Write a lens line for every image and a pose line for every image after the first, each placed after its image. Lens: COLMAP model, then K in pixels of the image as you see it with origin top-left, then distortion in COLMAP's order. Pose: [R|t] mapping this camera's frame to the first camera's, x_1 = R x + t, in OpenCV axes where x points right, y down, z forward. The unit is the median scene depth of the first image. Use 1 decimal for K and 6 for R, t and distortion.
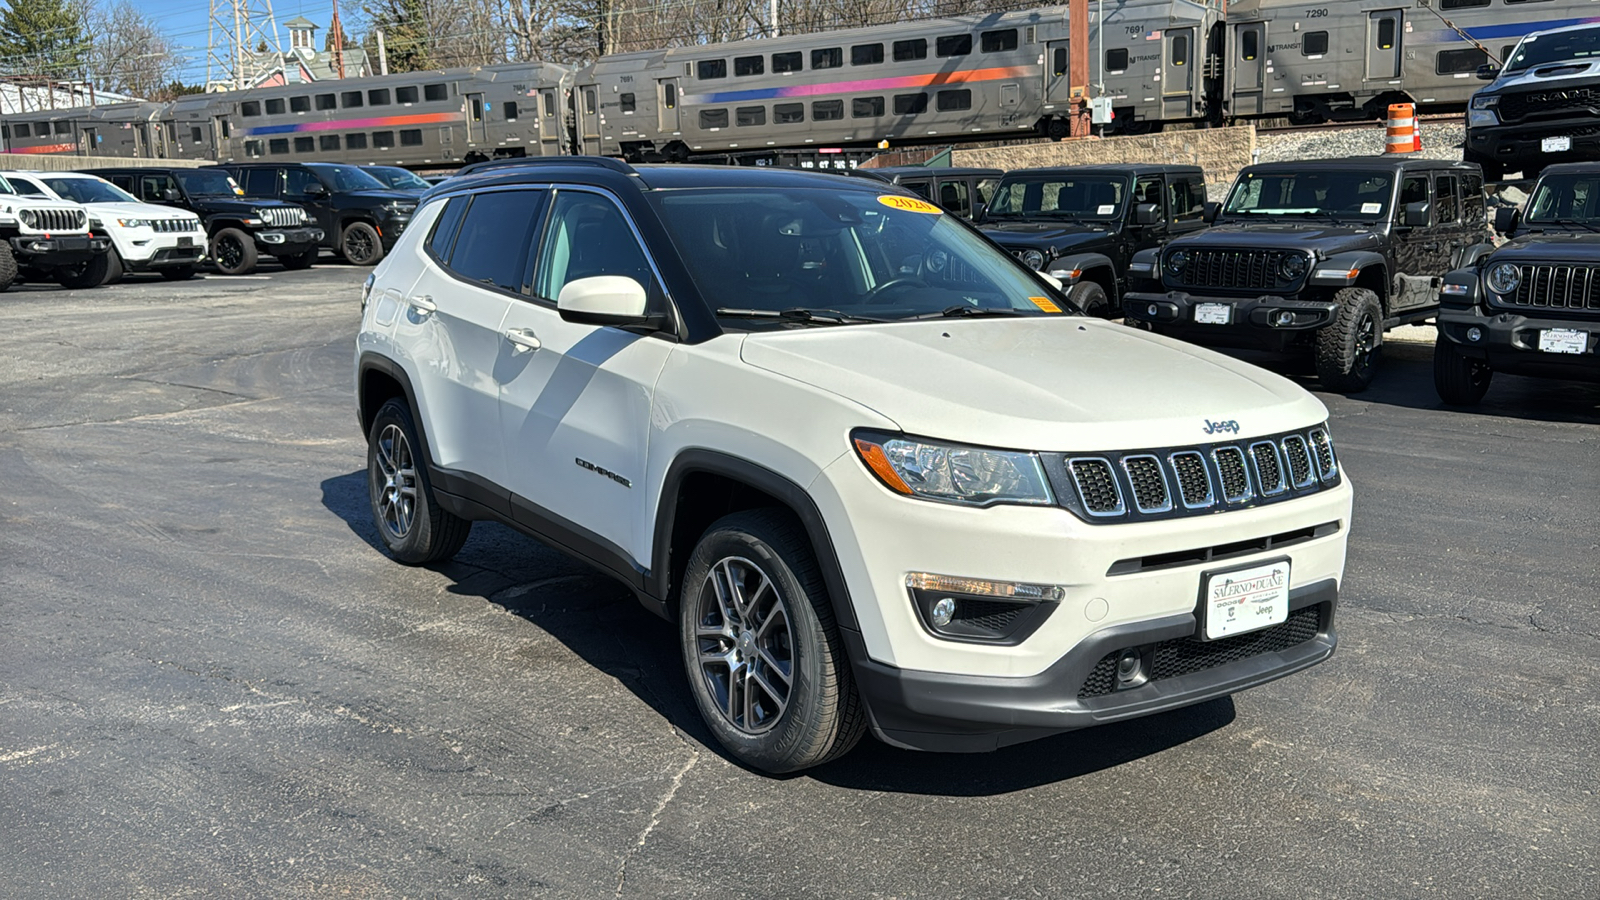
lens RADIAL K [[1377.7, 0, 806.8], [0, 1377.7, 441.6], [0, 0, 1]] dist [0.108315, -0.173670]
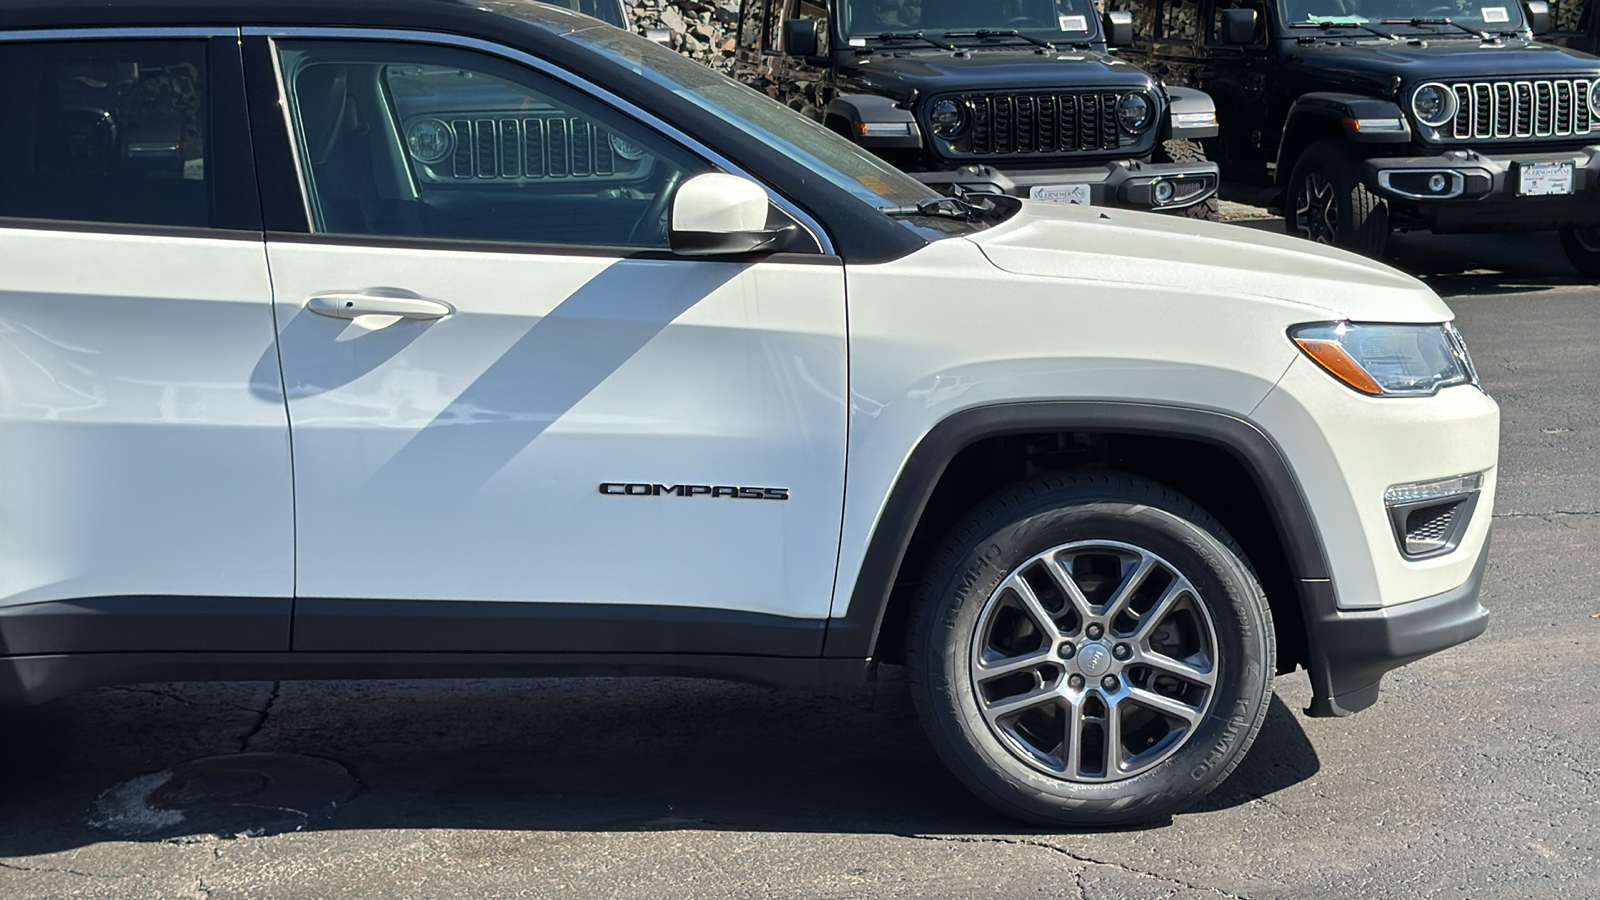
lens RADIAL K [[2751.7, 0, 800.0], [0, 2751.7, 450.0], [0, 0, 1]] dist [0.142768, -0.046720]
pose [[0.572889, -0.145512, 0.806613, -0.914470], [0.157928, 0.985271, 0.065574, -0.057053], [-0.804274, 0.089820, 0.587431, 0.195690]]
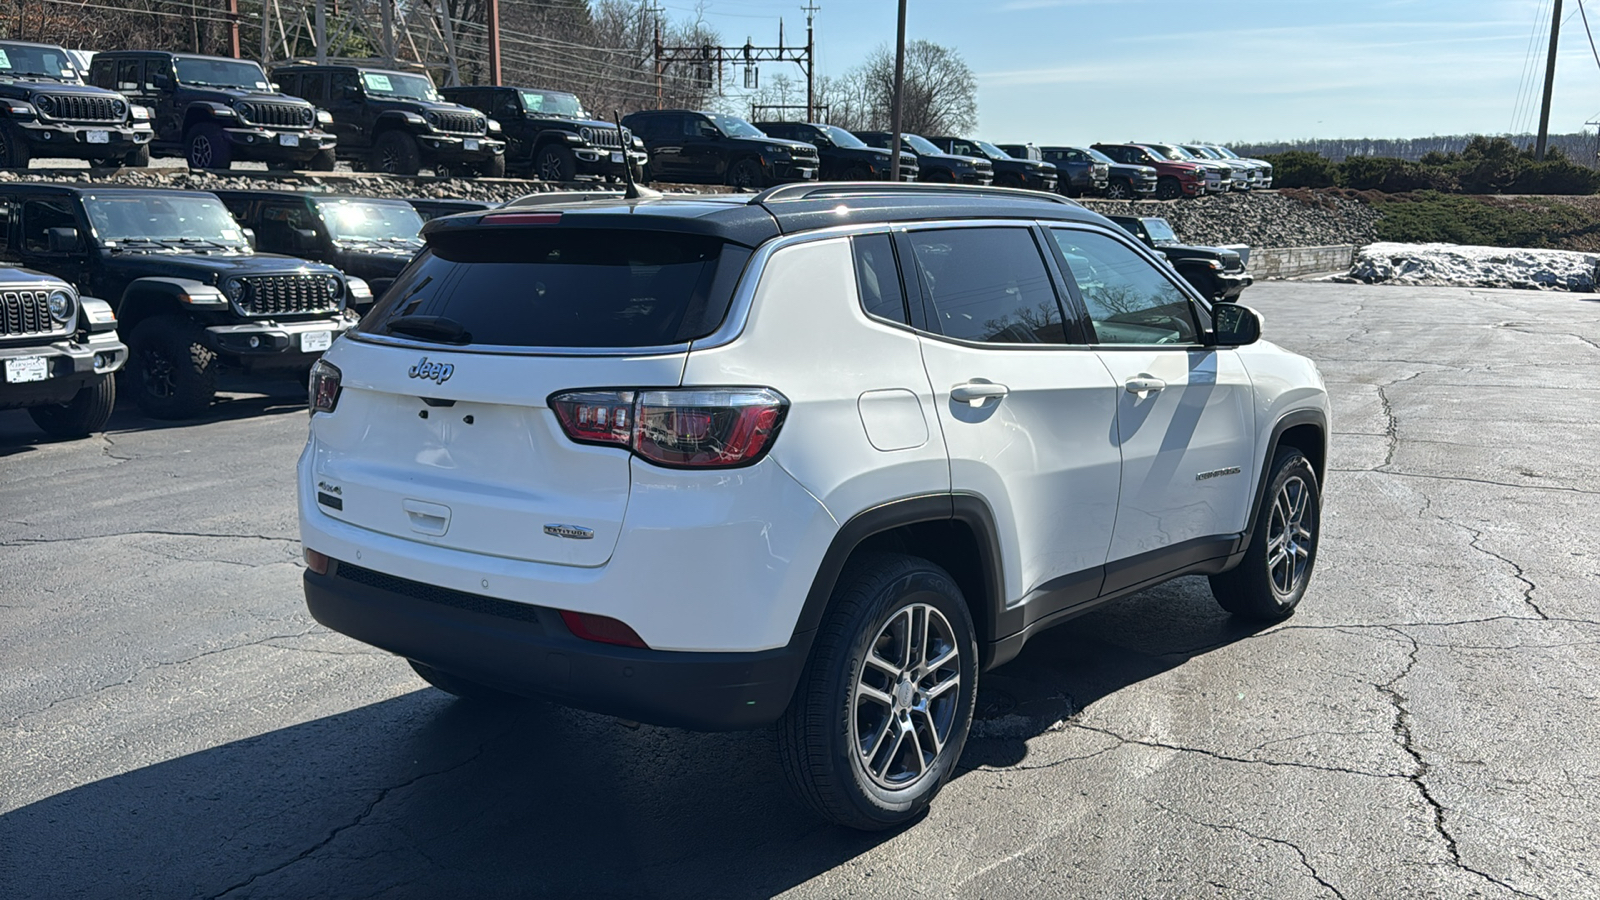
lens RADIAL K [[1377.7, 0, 806.8], [0, 1377.7, 441.6], [0, 0, 1]] dist [0.108315, -0.173670]
pose [[-0.253591, -0.149906, 0.955625, -0.959180], [0.155675, 0.968716, 0.193271, -0.231514], [-0.954703, 0.197779, -0.222321, 1.302650]]
